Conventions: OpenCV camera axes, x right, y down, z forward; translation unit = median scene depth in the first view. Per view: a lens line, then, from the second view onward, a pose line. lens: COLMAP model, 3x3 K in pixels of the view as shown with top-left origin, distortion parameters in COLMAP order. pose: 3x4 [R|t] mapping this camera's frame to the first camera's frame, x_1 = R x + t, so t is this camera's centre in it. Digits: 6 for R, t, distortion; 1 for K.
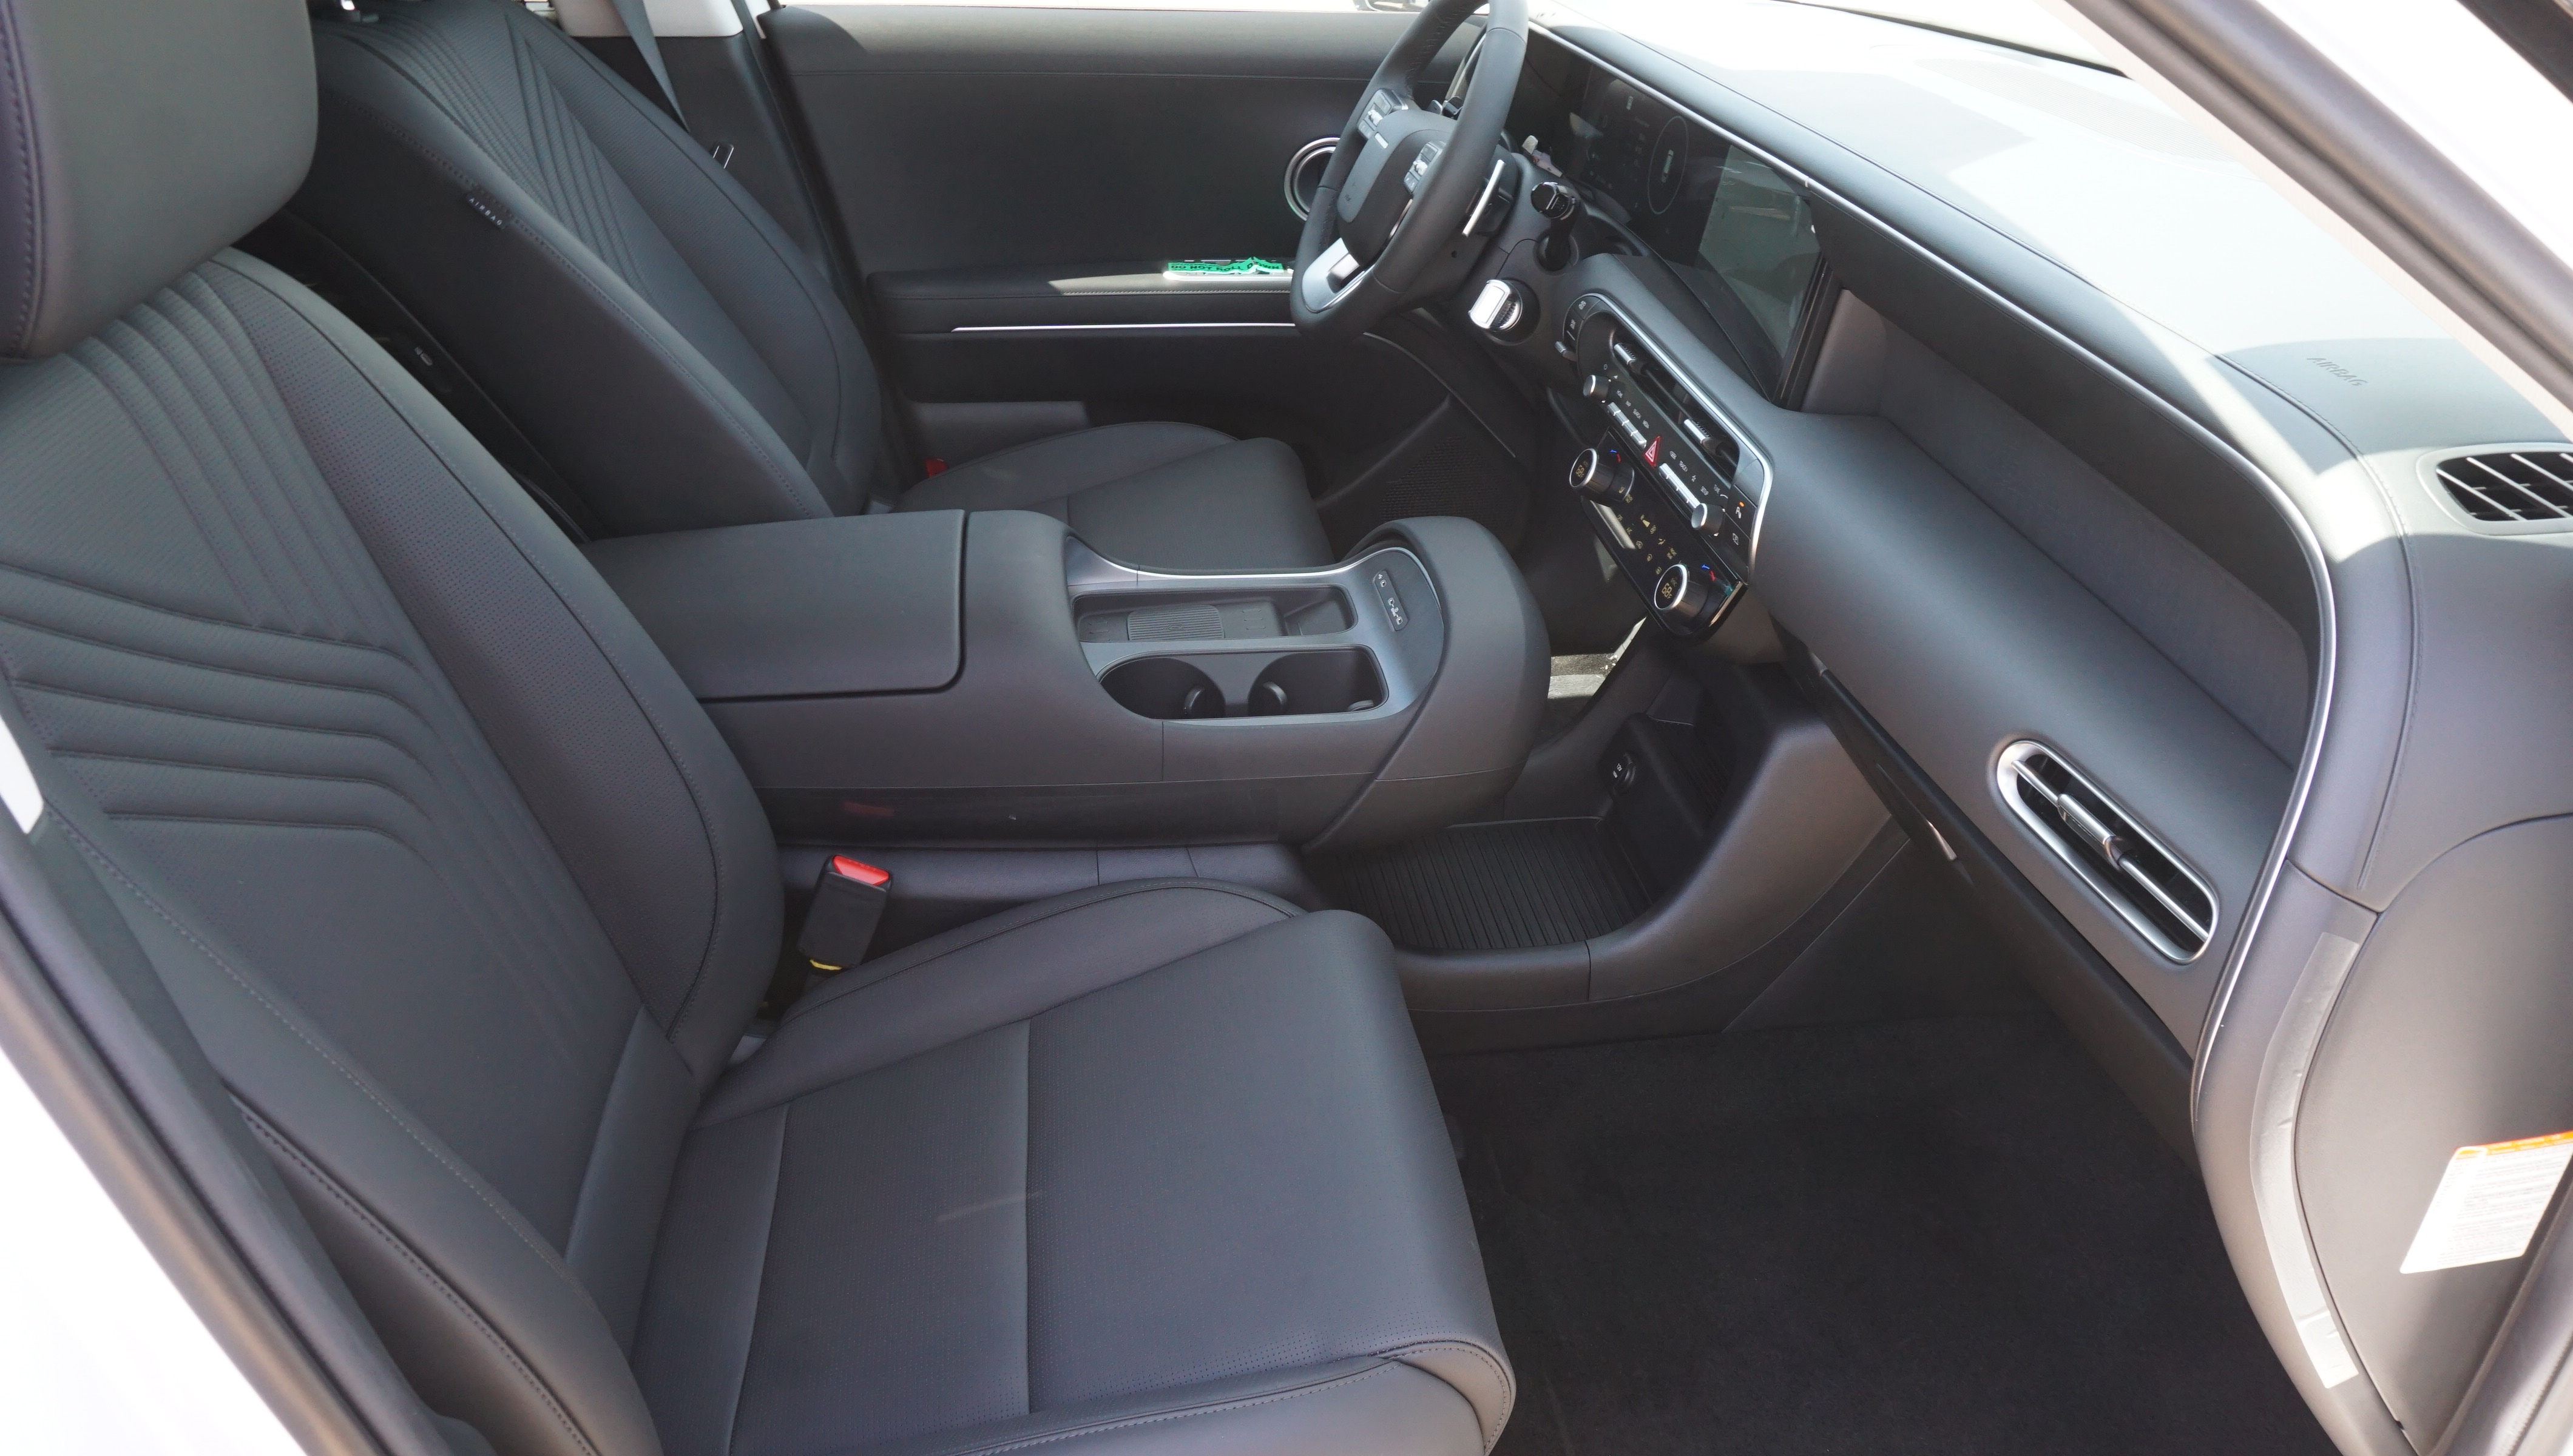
lens RADIAL K [[1705.0, 0, 1297.8], [0, 1705.0, 778.8], [0, 0, 1]] dist [-0.082295, 0.000722]
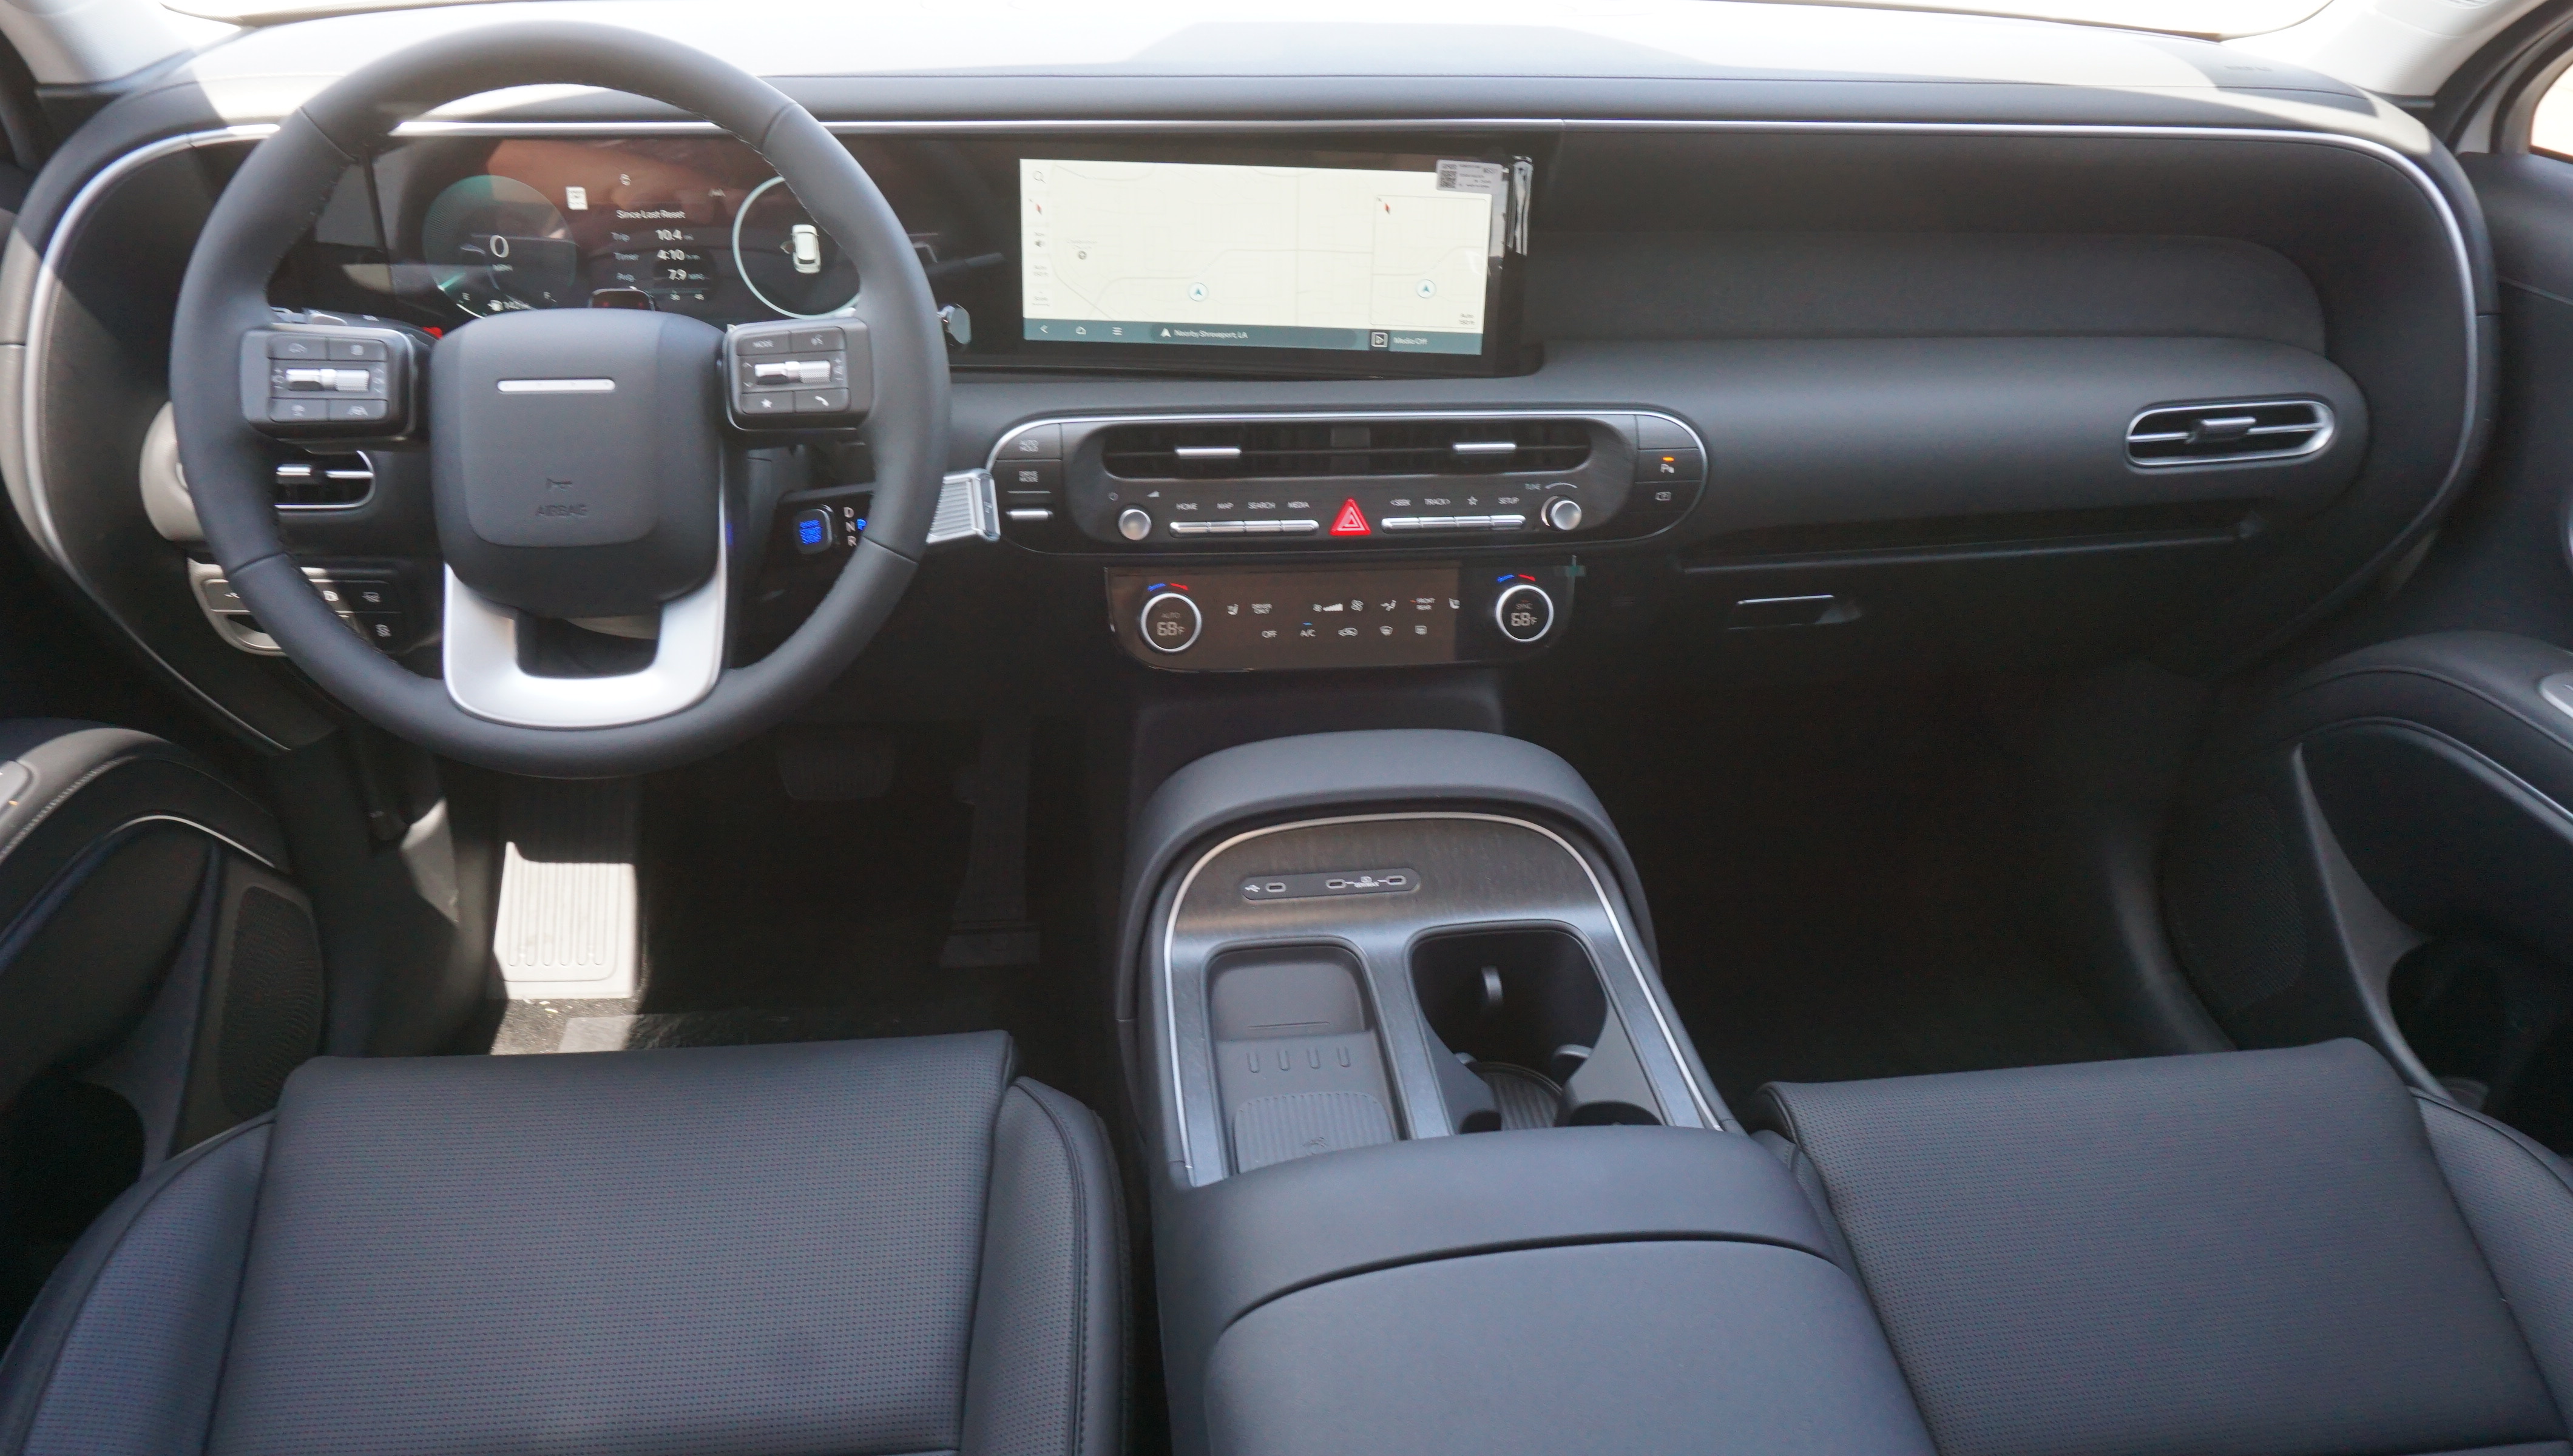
lens RADIAL K [[1698.5, 0, 1286.5], [0, 1698.5, 728.0], [0, 0, 1]] dist [-0.035825, 0.026755]
pose [[0.018746, -0.534526, 0.844944, -0.476555], [0.509594, 0.732193, 0.451892, -0.452600], [-0.860211, 0.422108, 0.286117, 0.752295]]
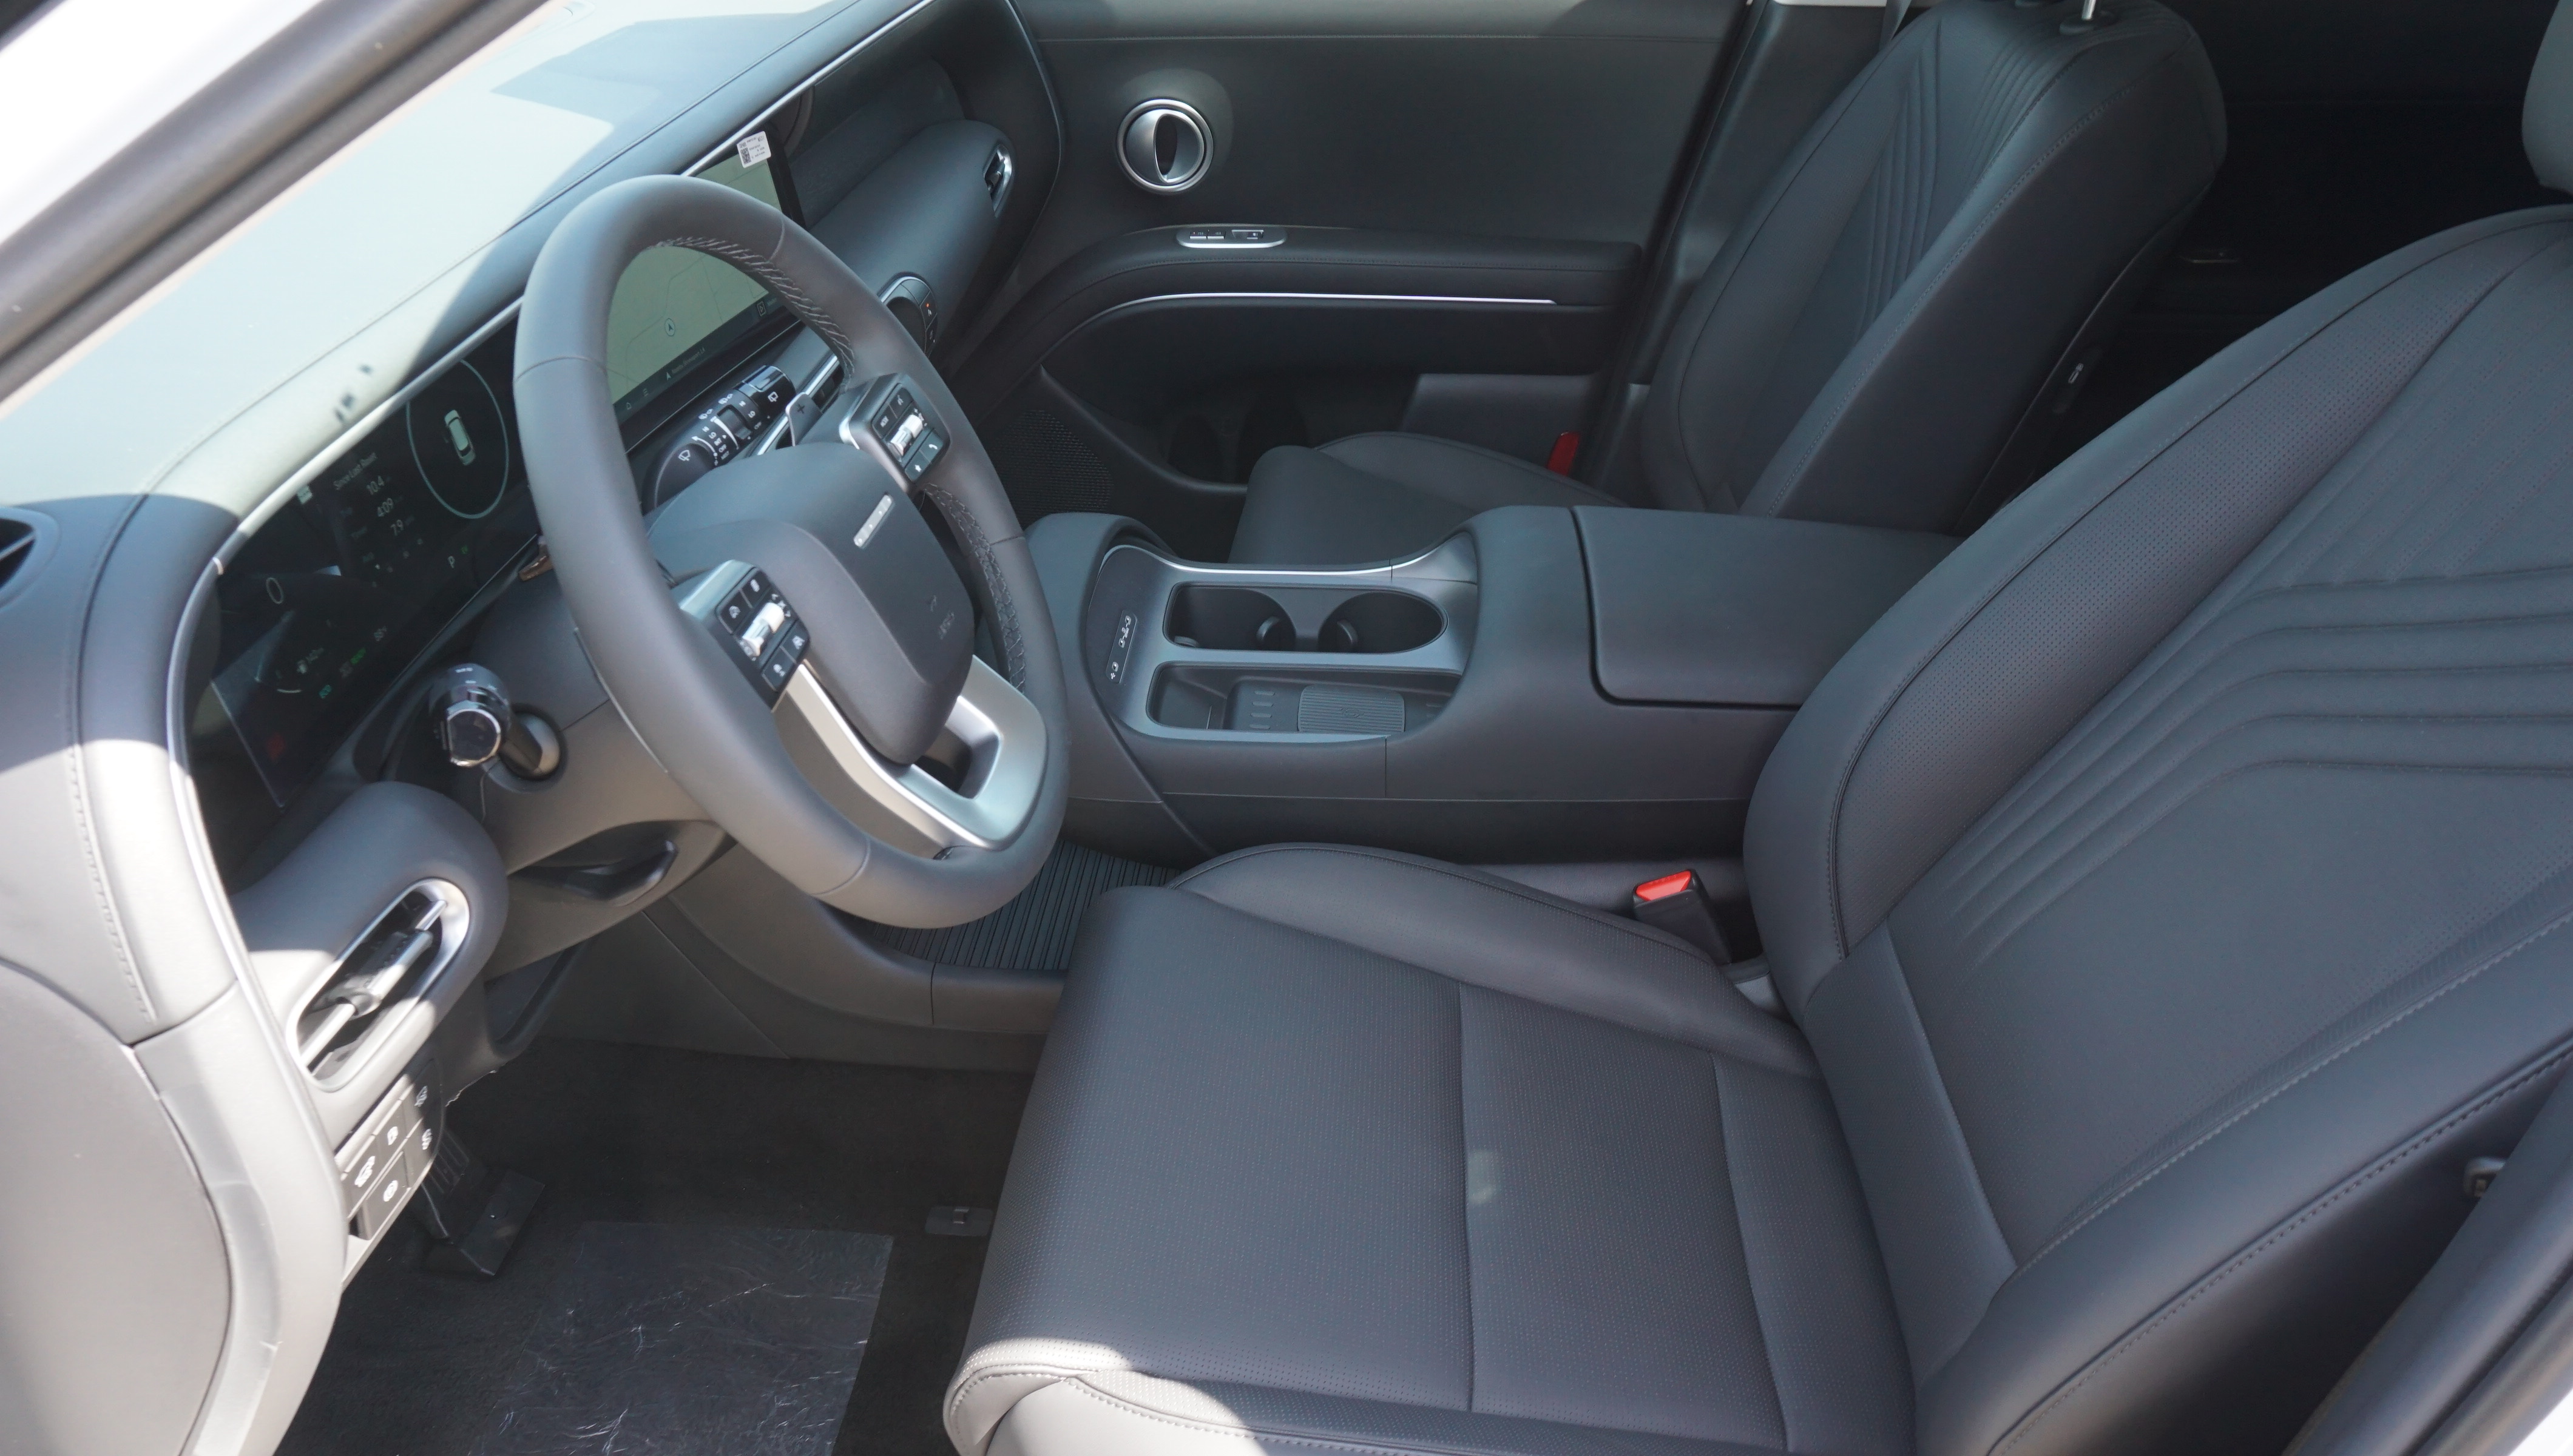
lens RADIAL K [[1706.7, 0, 1298.9], [0, 1706.7, 700.1], [0, 0, 1]] dist [-0.036700, -0.000406]
pose [[-0.978885, -0.133173, 0.155079, -0.177087], [0.081293, 0.442461, 0.893096, -0.860108], [-0.187553, 0.886844, -0.422292, 1.328752]]
